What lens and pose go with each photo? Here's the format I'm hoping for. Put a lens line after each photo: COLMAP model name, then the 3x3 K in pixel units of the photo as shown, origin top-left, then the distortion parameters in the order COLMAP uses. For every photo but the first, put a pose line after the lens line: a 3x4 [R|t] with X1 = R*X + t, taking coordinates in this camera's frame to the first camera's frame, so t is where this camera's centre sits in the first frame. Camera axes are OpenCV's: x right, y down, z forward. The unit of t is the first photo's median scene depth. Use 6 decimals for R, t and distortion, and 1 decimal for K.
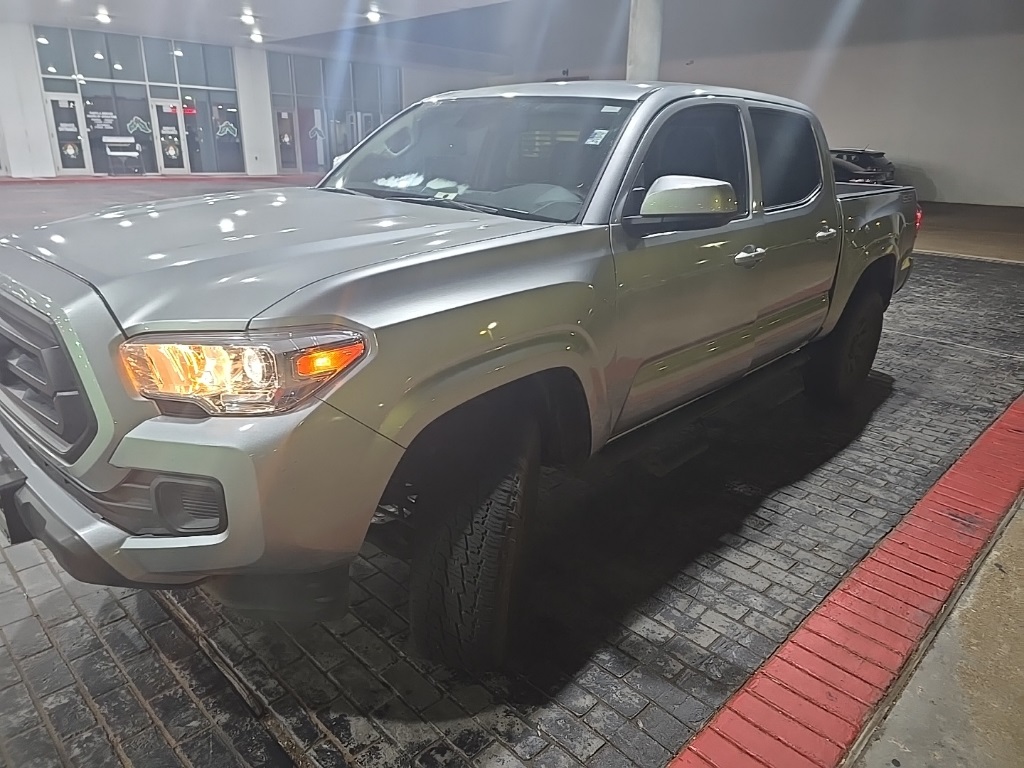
lens RADIAL K [[680.7, 0, 512.0], [0, 680.7, 384.0], [0, 0, 1]] dist [0.060129, -0.053161]
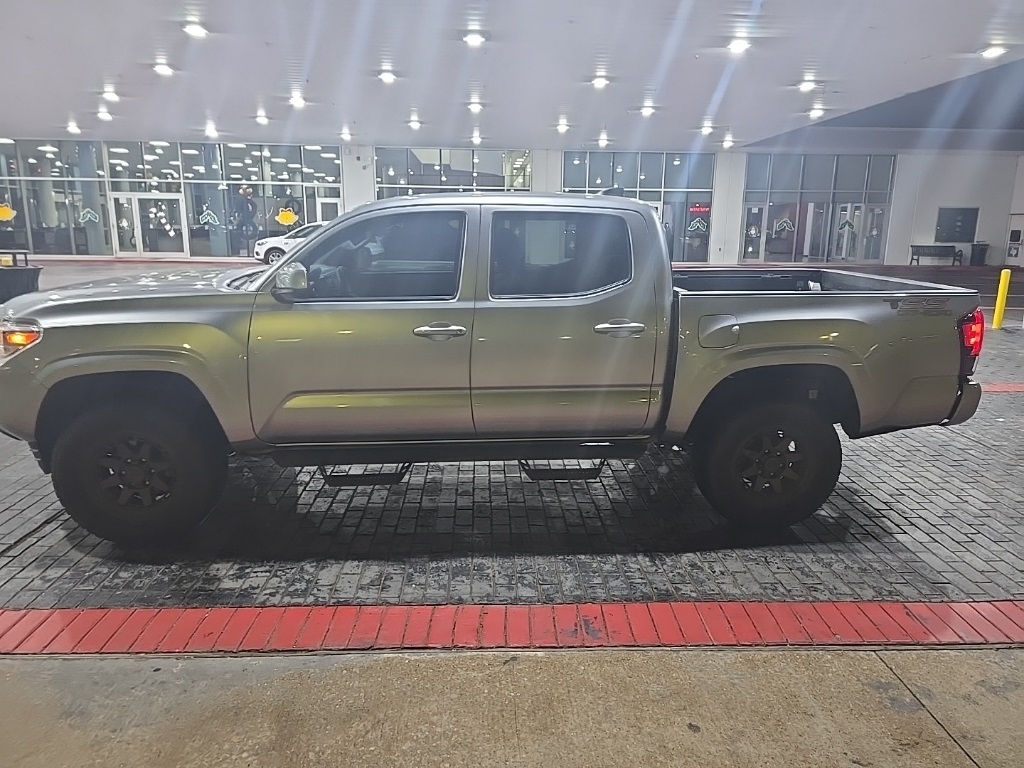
lens RADIAL K [[691.4, 0, 521.3], [0, 691.4, 381.3], [0, 0, 1]] dist [0.006879, 0.000053]
pose [[0.738334, 0.135673, -0.660649, 0.918821], [-0.219904, 0.974453, -0.045646, -0.050932], [0.637578, 0.178981, 0.749306, 0.158226]]
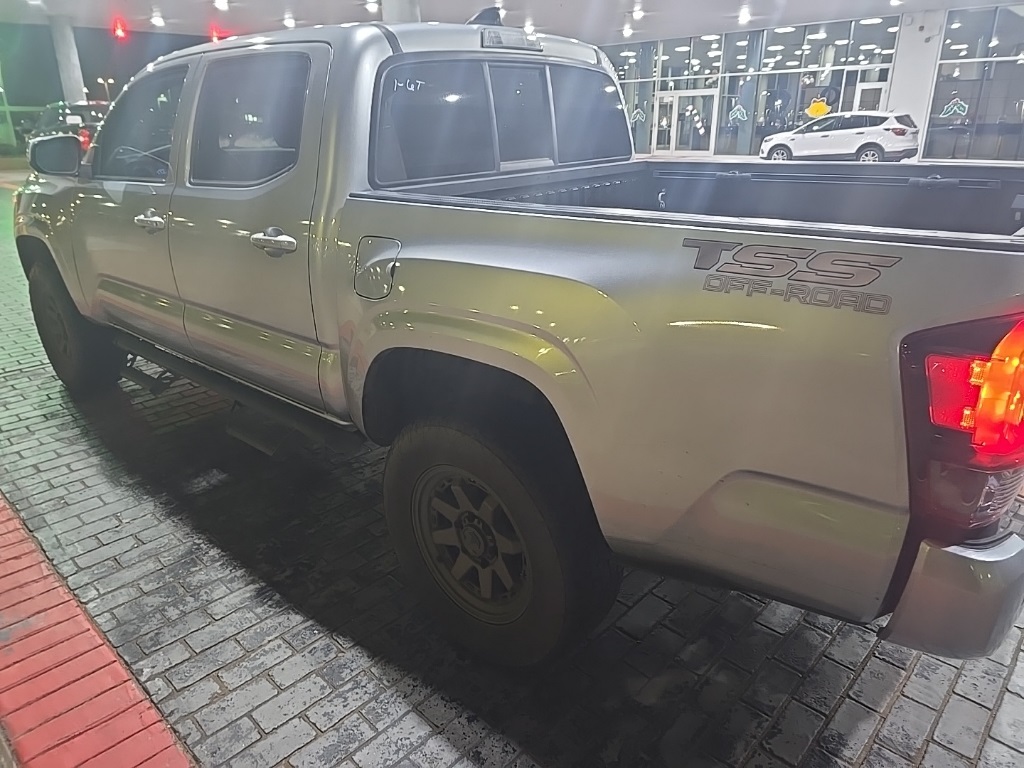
lens RADIAL K [[680.7, 0, 512.0], [0, 680.7, 384.0], [0, 0, 1]] dist [0.060129, -0.053161]
pose [[0.019392, 0.334614, -0.942156, 1.037224], [-0.313387, 0.896879, 0.312083, -0.364739], [0.949427, 0.289207, 0.122256, 1.069878]]
